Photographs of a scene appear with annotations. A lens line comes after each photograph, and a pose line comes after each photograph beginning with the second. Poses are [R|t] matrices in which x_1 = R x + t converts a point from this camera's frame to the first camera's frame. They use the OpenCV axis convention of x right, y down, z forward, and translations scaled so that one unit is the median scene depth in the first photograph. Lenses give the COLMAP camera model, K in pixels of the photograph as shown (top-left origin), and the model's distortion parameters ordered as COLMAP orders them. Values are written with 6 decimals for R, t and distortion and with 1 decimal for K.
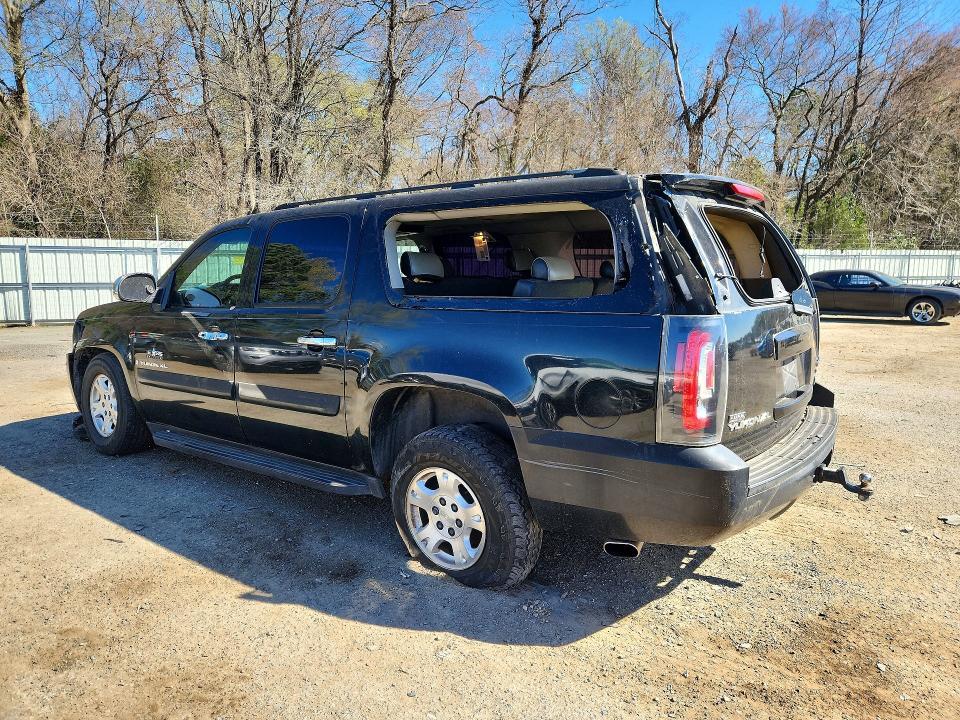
lens RADIAL K [[739.4, 0, 480.0], [0, 739.4, 360.0], [0, 0, 1]] dist [0.050820, 0.000310]
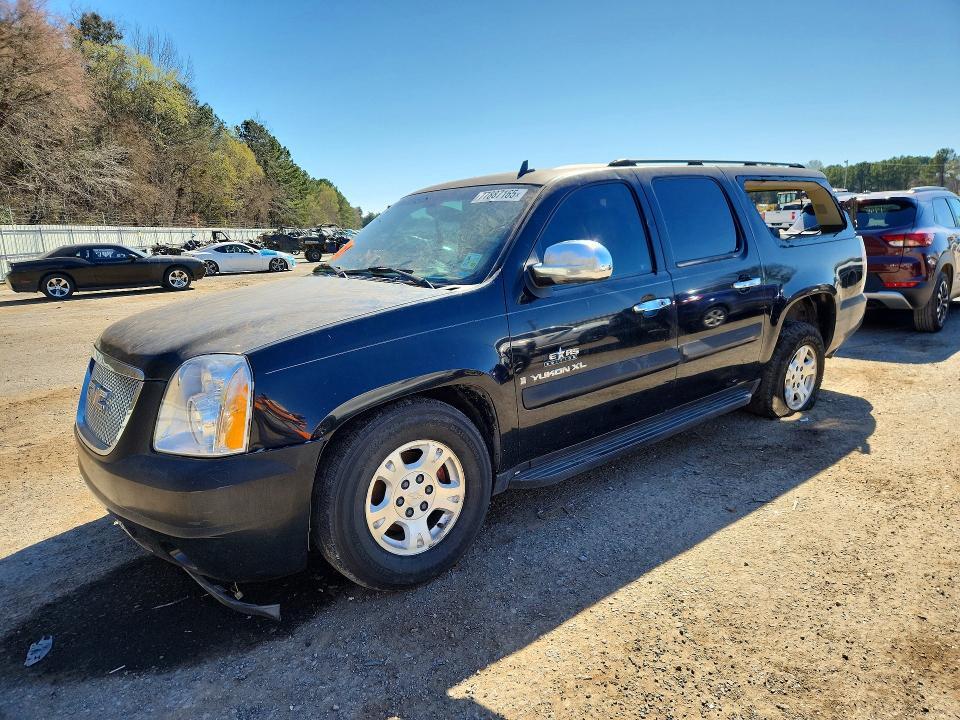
lens RADIAL K [[765.0, 0, 480.0], [0, 765.0, 360.0], [0, 0, 1]] dist [0.046748, -0.001357]
pose [[0.086046, -0.177324, 0.980384, -1.489323], [0.159996, 0.973721, 0.162076, -0.173136], [-0.983360, 0.142911, 0.112156, 1.280174]]
